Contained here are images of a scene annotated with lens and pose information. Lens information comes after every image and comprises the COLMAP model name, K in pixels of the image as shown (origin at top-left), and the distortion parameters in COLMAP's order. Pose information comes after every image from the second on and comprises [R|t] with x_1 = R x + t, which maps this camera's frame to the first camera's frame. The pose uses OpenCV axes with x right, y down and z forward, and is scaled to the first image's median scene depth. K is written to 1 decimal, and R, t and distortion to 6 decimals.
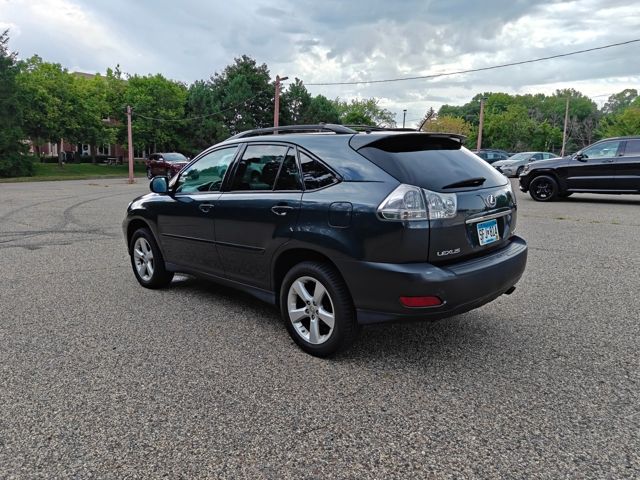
lens RADIAL K [[458.4, 0, 324.5], [0, 458.4, 234.5], [0, 0, 1]] dist [0.012779, -0.006952]
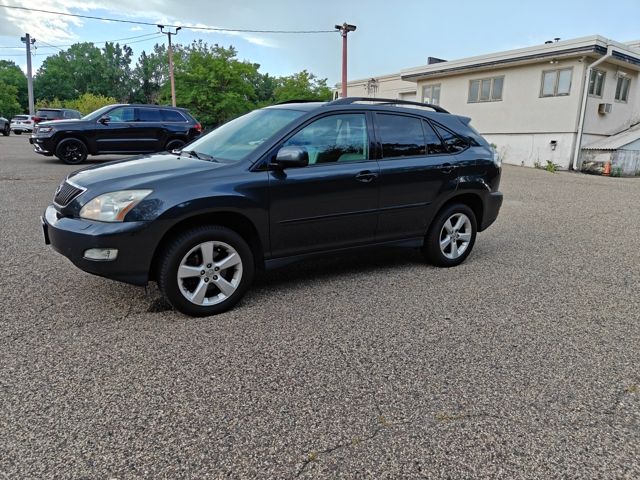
lens RADIAL K [[448.0, 0, 320.4], [0, 448.0, 243.0], [0, 0, 1]] dist [0.006438, 0.001548]
pose [[0.206909, -0.220972, 0.953079, -0.213315], [0.117298, 0.972736, 0.200064, -0.021793], [-0.971303, 0.070399, 0.227187, 0.156057]]
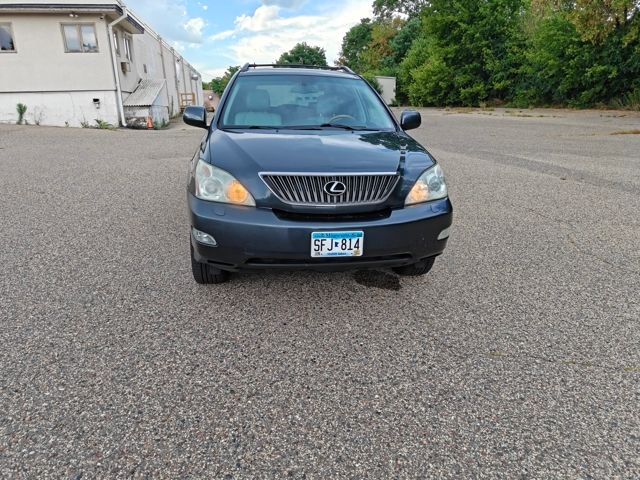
lens RADIAL K [[459.8, 0, 322.3], [0, 459.8, 233.1], [0, 0, 1]] dist [0.008095, 0.003309]
pose [[-0.798128, -0.165539, 0.579300, -0.153447], [0.092780, 0.916274, 0.389659, -0.053697], [-0.595301, 0.364746, -0.715945, 0.358491]]
